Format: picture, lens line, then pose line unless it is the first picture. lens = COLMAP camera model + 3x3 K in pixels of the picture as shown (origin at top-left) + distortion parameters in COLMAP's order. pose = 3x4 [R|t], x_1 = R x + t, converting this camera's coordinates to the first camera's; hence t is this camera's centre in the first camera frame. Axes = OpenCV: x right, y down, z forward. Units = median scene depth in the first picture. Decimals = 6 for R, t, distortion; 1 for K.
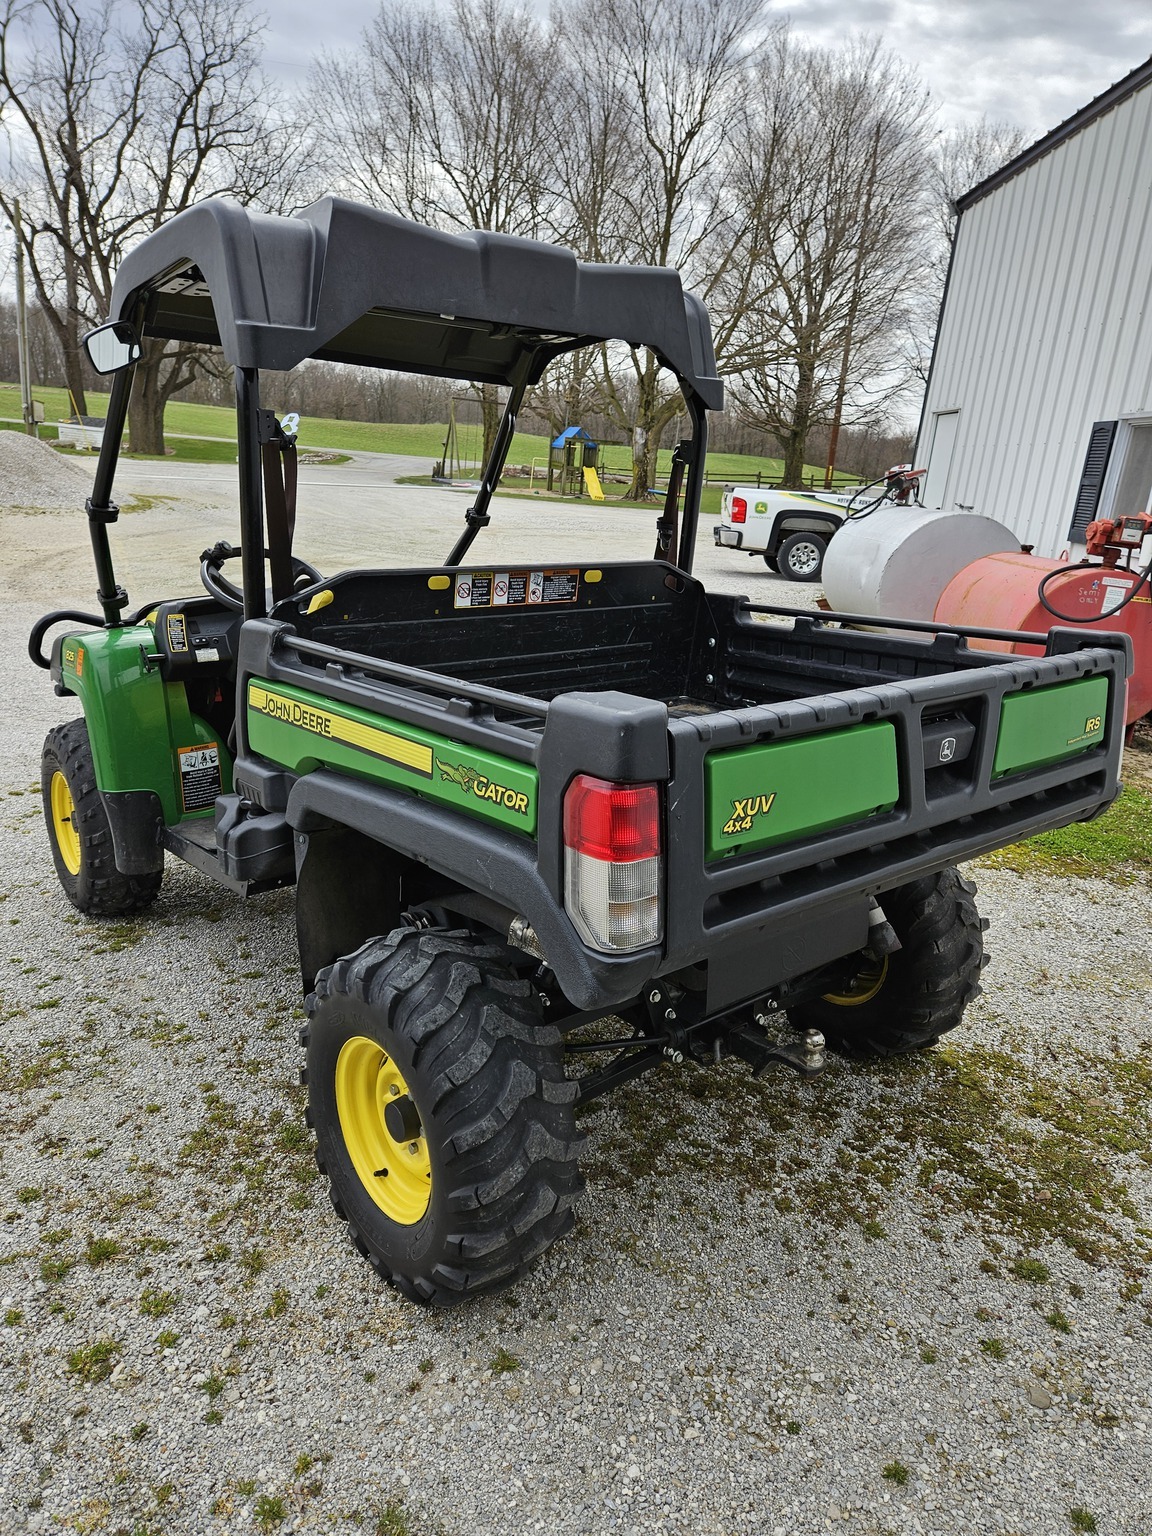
lens RADIAL K [[1032.3, 0, 576.0], [0, 1032.3, 768.0], [0, 0, 1]] dist [0.084674, -0.074017]
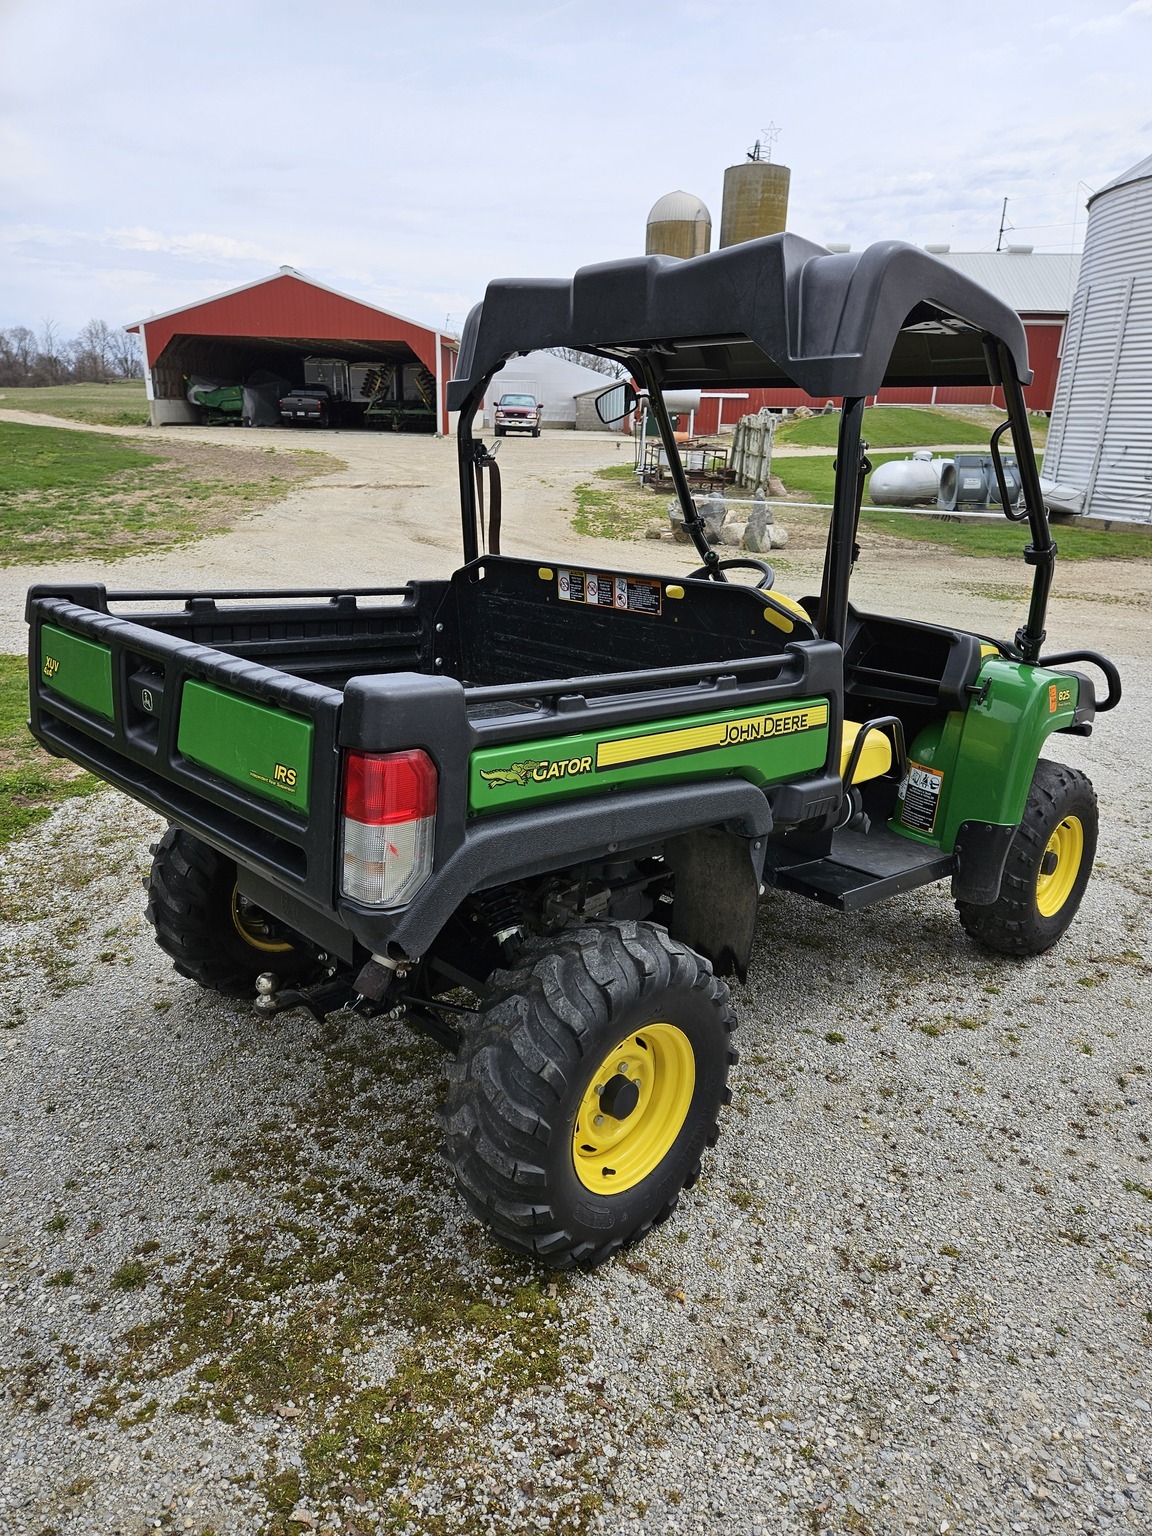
lens RADIAL K [[1025.8, 0, 571.0], [0, 1025.8, 759.9], [0, 0, 1]] dist [0.100668, -0.093895]
pose [[0.064473, 0.234108, -0.970070, 1.037275], [-0.304389, 0.930381, 0.204300, -0.225523], [0.950363, 0.282107, 0.131244, 0.913706]]
